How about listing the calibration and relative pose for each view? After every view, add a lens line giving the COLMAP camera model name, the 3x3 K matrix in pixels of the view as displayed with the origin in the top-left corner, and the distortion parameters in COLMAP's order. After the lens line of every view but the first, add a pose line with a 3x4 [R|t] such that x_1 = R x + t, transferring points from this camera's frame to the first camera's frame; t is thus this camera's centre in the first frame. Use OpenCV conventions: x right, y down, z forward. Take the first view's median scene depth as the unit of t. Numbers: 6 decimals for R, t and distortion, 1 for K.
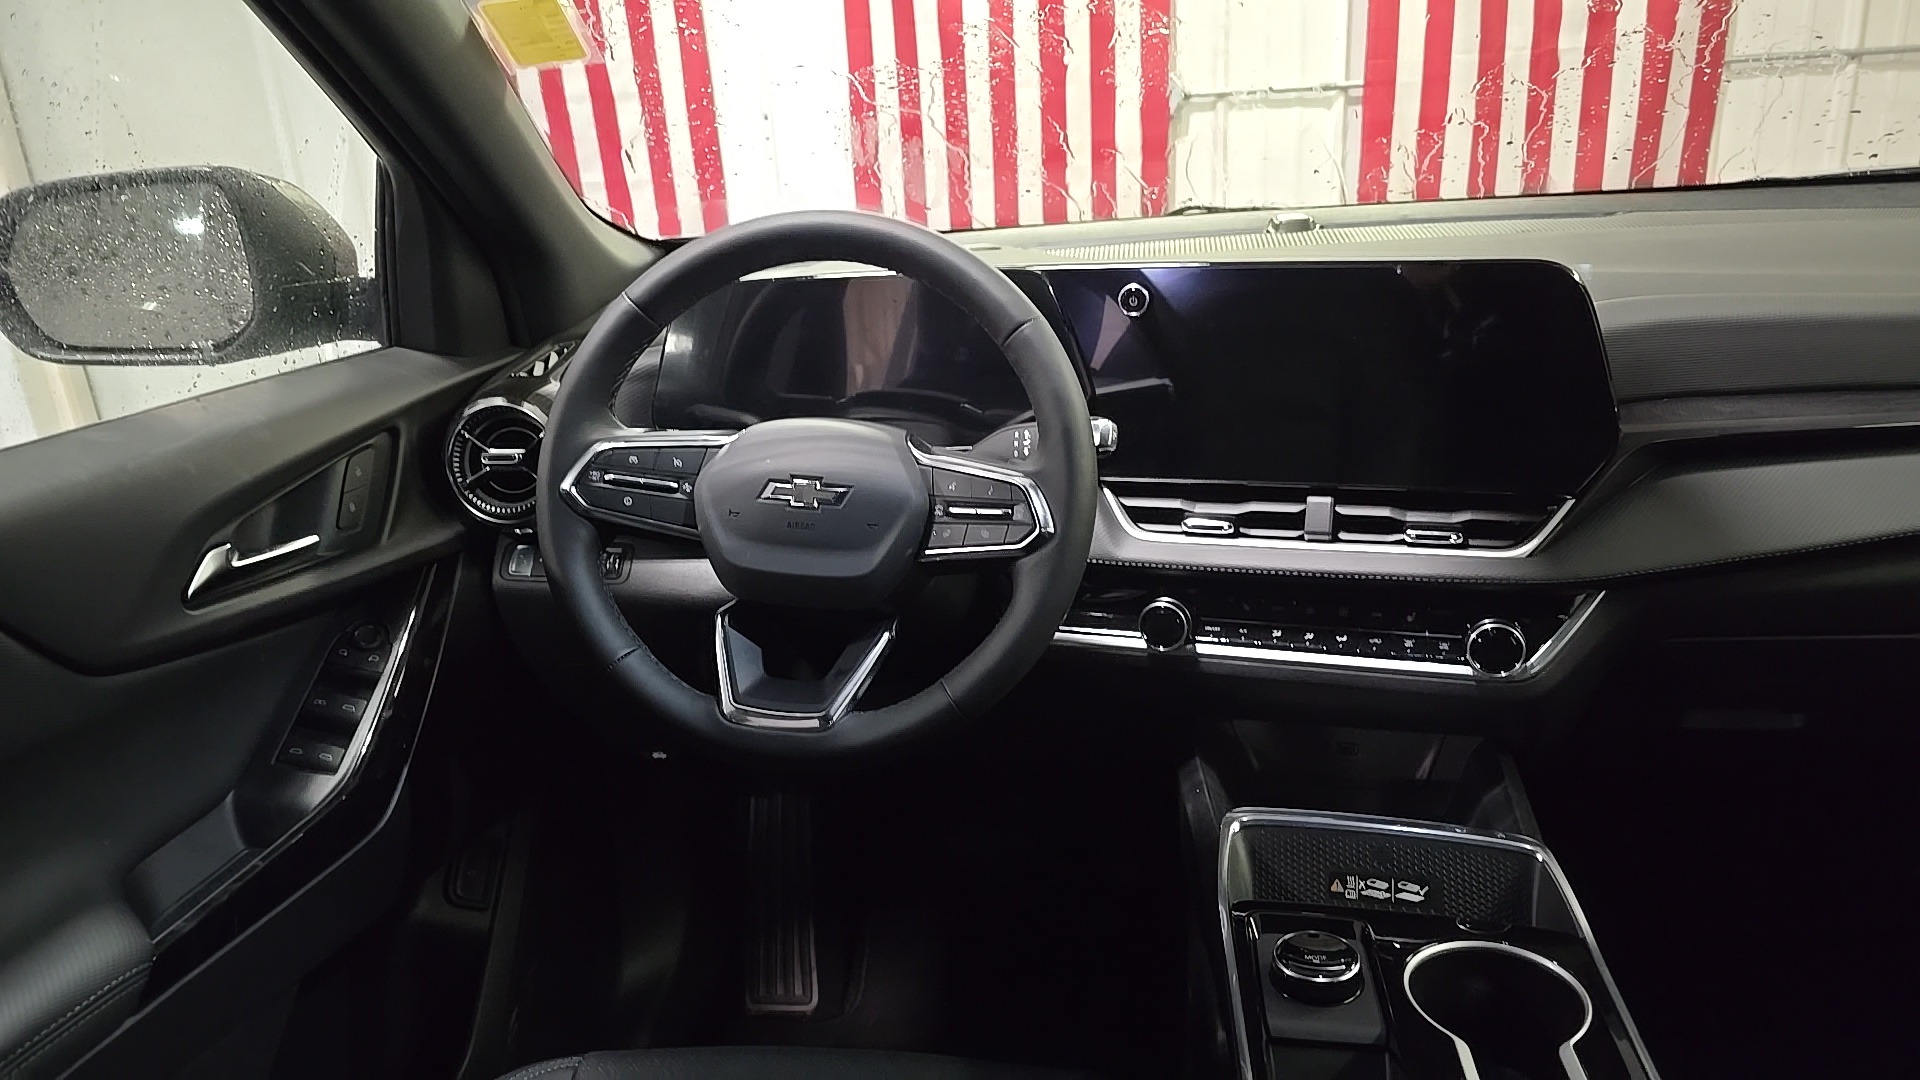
lens RADIAL K [[1290.5, 0, 968.5], [0, 1290.5, 540.9], [0, 0, 1]] dist [0.051104, -0.047441]
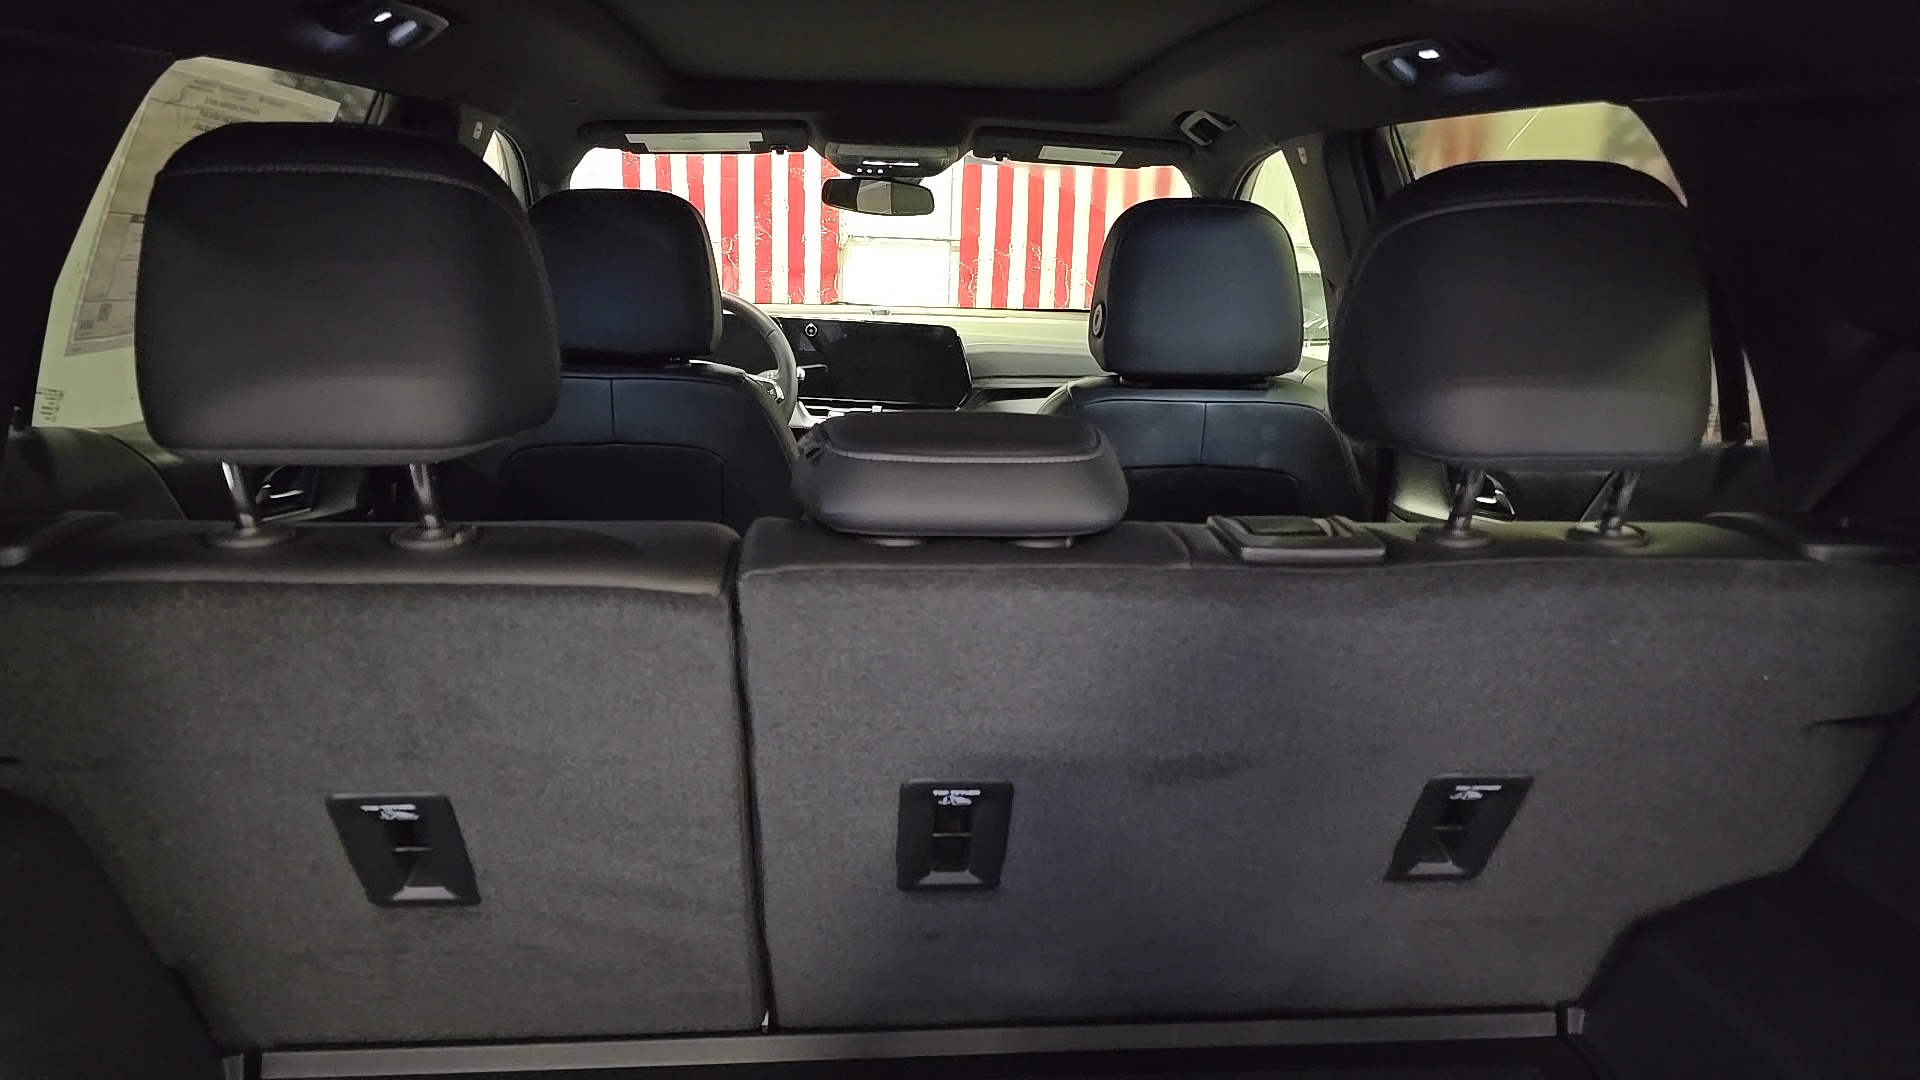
lens RADIAL K [[1290.5, 0, 968.5], [0, 1290.5, 540.9], [0, 0, 1]] dist [0.051104, -0.047441]
pose [[0.974533, 0.038207, 0.220967, -0.131044], [-0.023766, 0.997426, -0.067649, 0.406753], [-0.222983, 0.060674, 0.972932, -1.600411]]
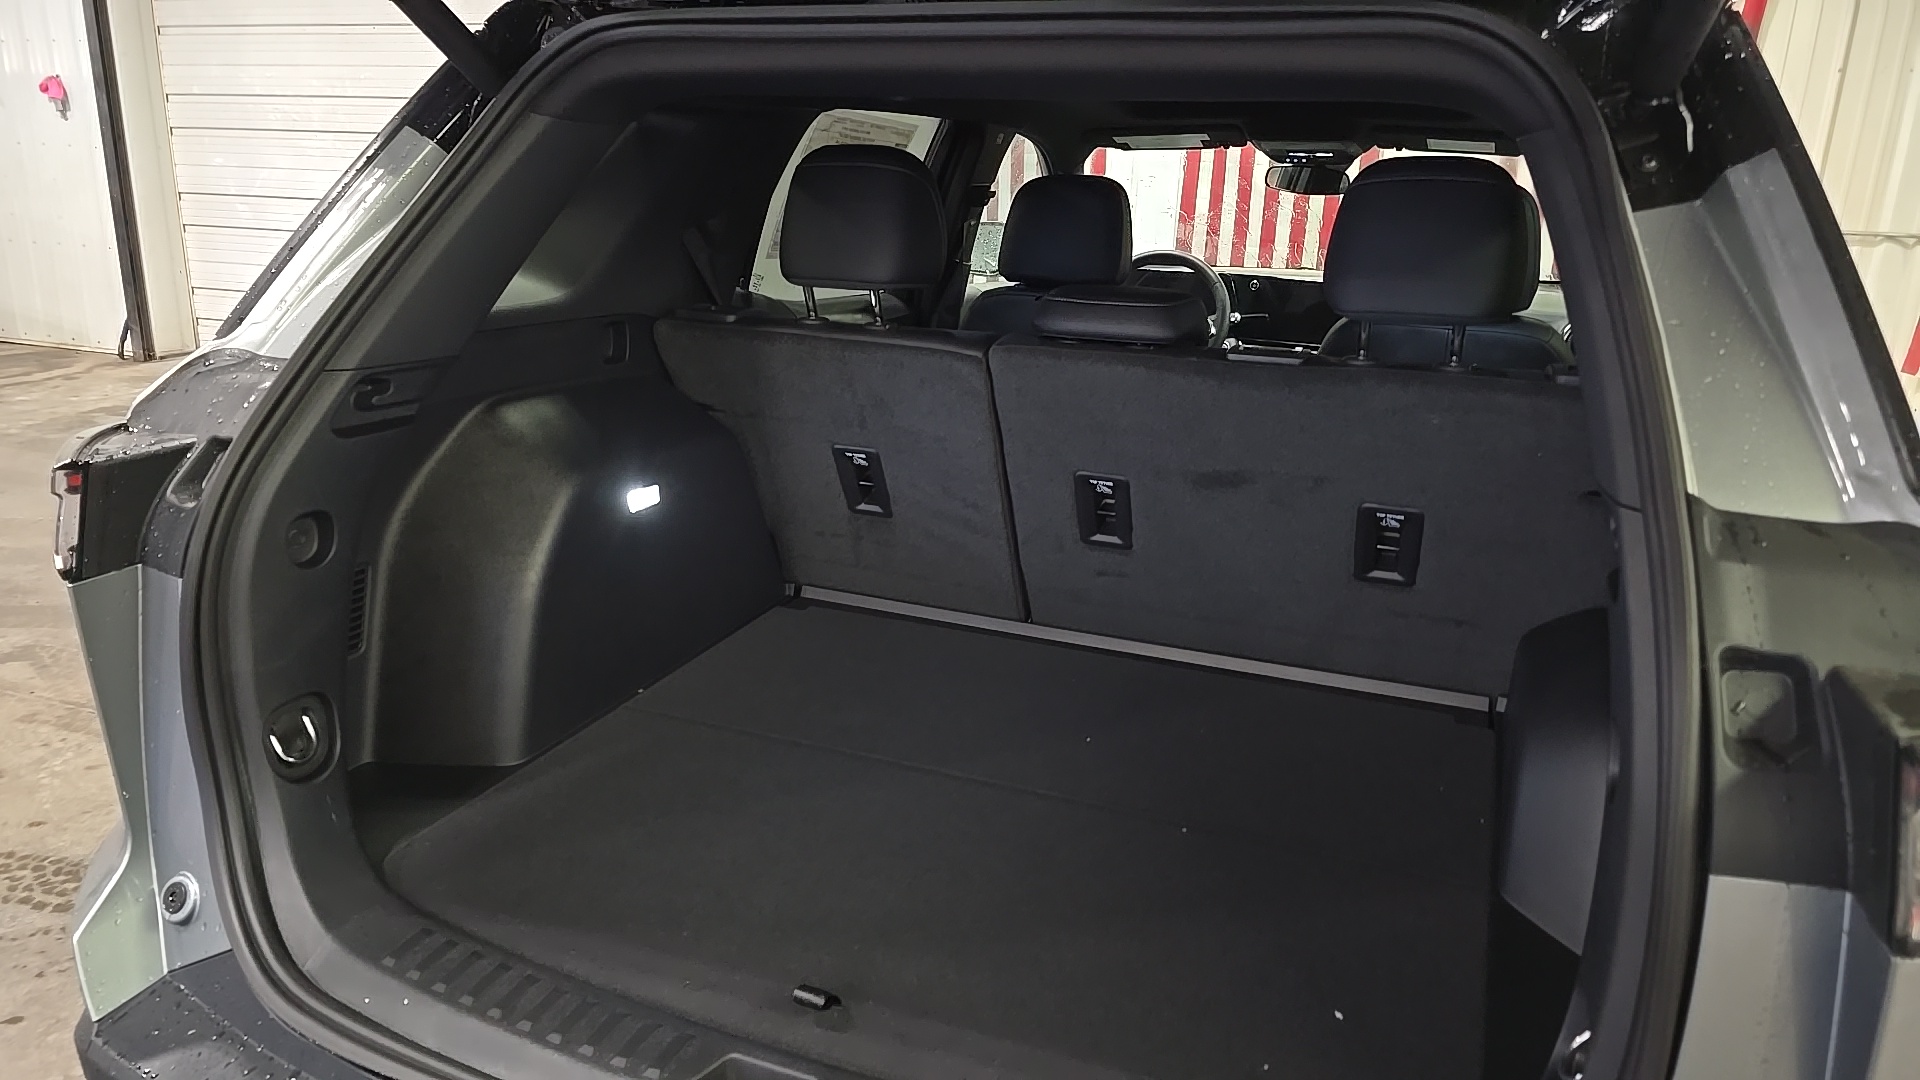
lens RADIAL K [[1277.0, 0, 956.0], [0, 1277.0, 572.3], [0, 0, 1]] dist [0.055736, -0.044486]
pose [[0.958220, 0.170818, -0.229423, 0.260145], [-0.173100, 0.984850, 0.010296, 0.637097], [0.227706, 0.029847, 0.973272, -2.388422]]
